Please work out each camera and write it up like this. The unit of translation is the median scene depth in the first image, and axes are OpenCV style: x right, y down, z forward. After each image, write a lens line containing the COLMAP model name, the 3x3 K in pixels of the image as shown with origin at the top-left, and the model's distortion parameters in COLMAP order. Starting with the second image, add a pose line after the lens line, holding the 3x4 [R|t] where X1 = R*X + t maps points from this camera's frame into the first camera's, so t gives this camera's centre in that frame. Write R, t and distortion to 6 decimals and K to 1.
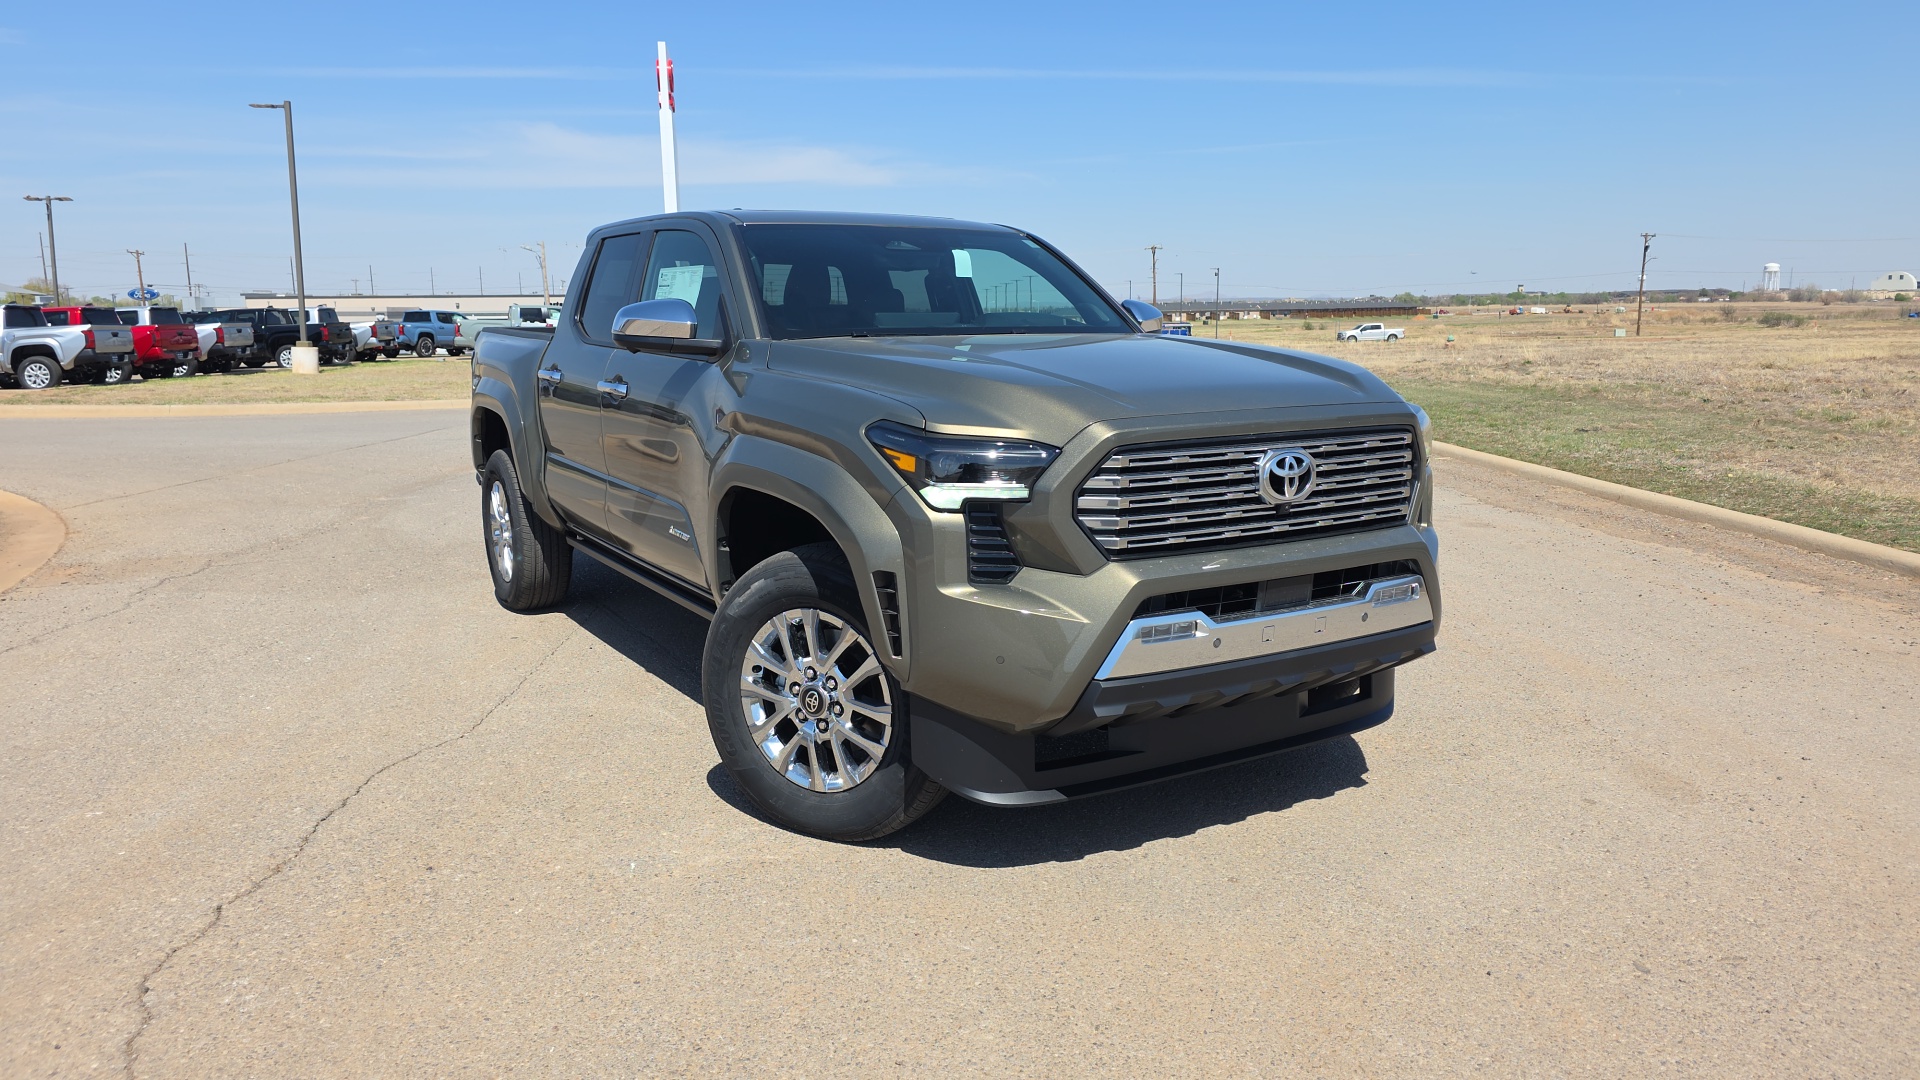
lens RADIAL K [[1312.9, 0, 952.6], [0, 1312.9, 494.8], [0, 0, 1]] dist [0.045676, -0.044865]
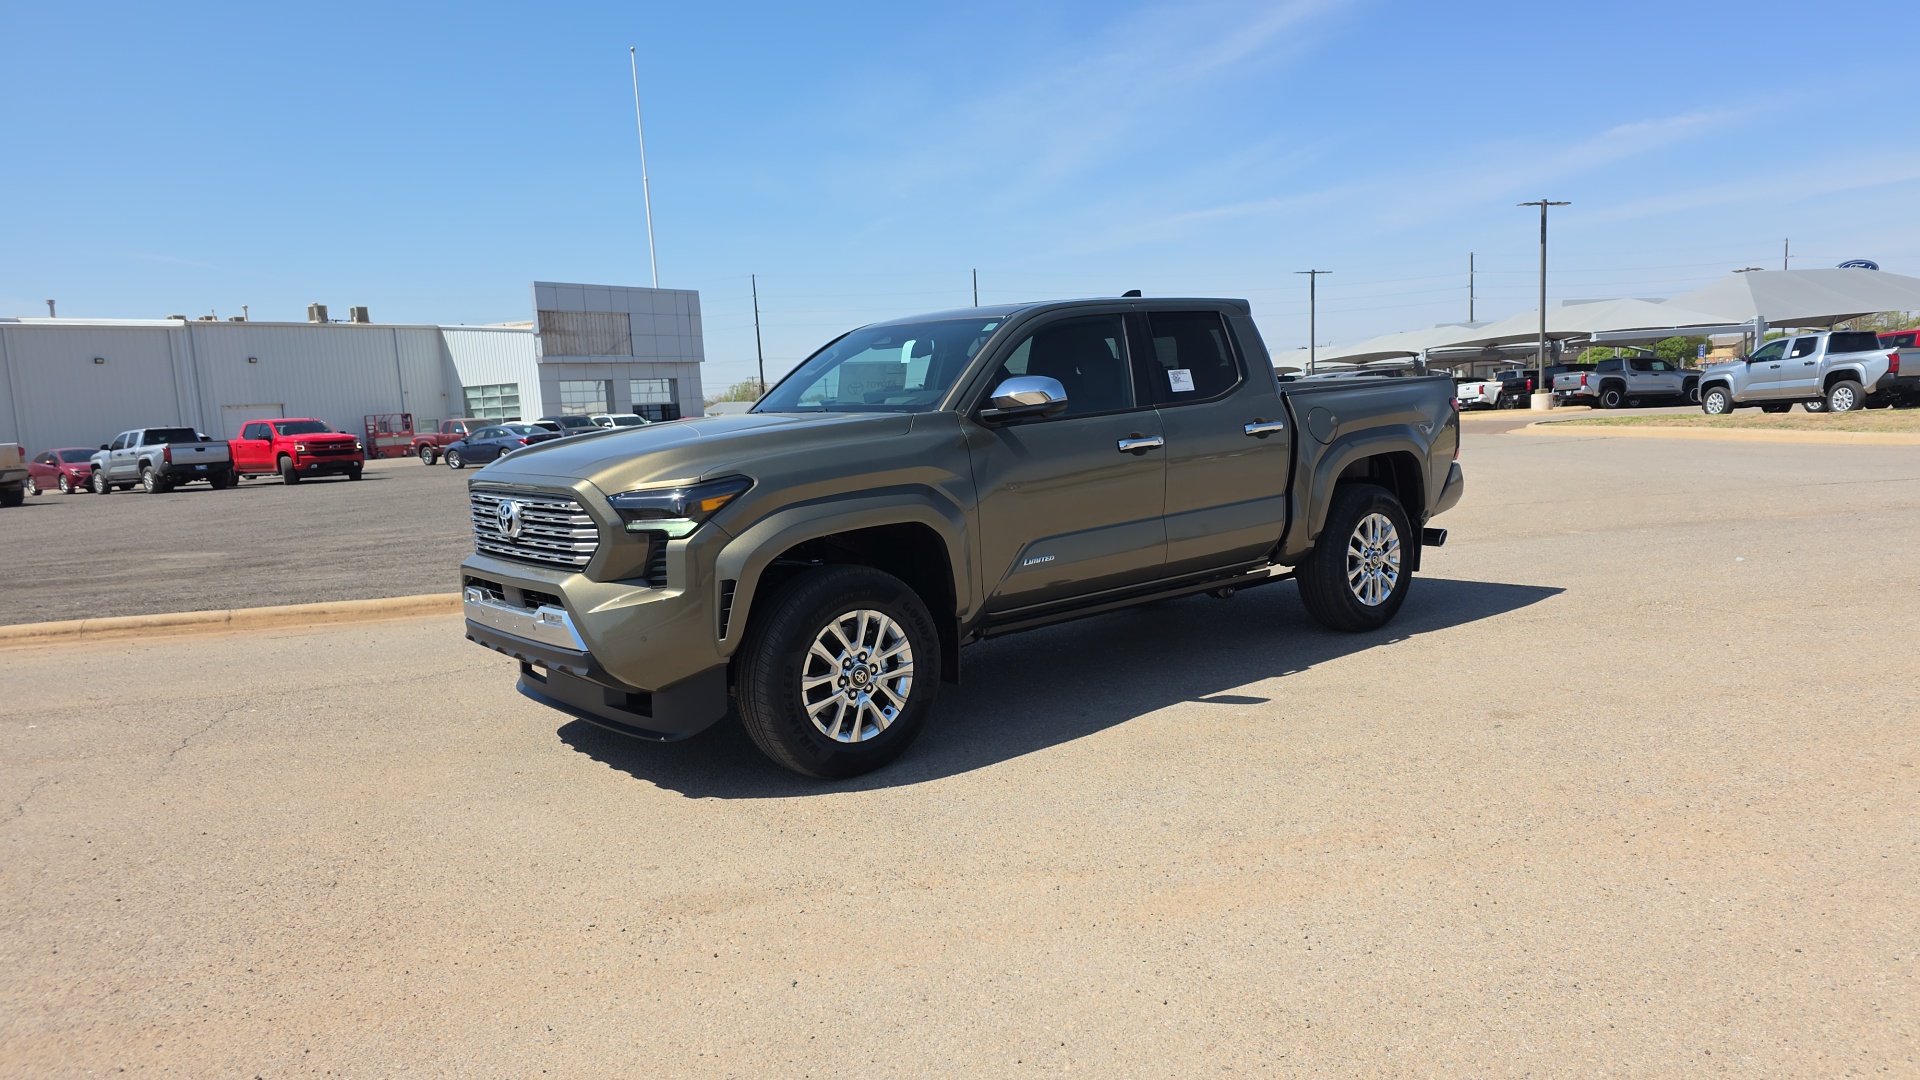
lens RADIAL K [[1312.9, 0, 956.9], [0, 1312.9, 528.0], [0, 0, 1]] dist [0.045676, -0.044865]
pose [[0.171316, 0.098353, -0.980295, 1.444961], [-0.083191, 0.992895, 0.085079, -0.139790], [0.981698, 0.066976, 0.178280, 0.967117]]
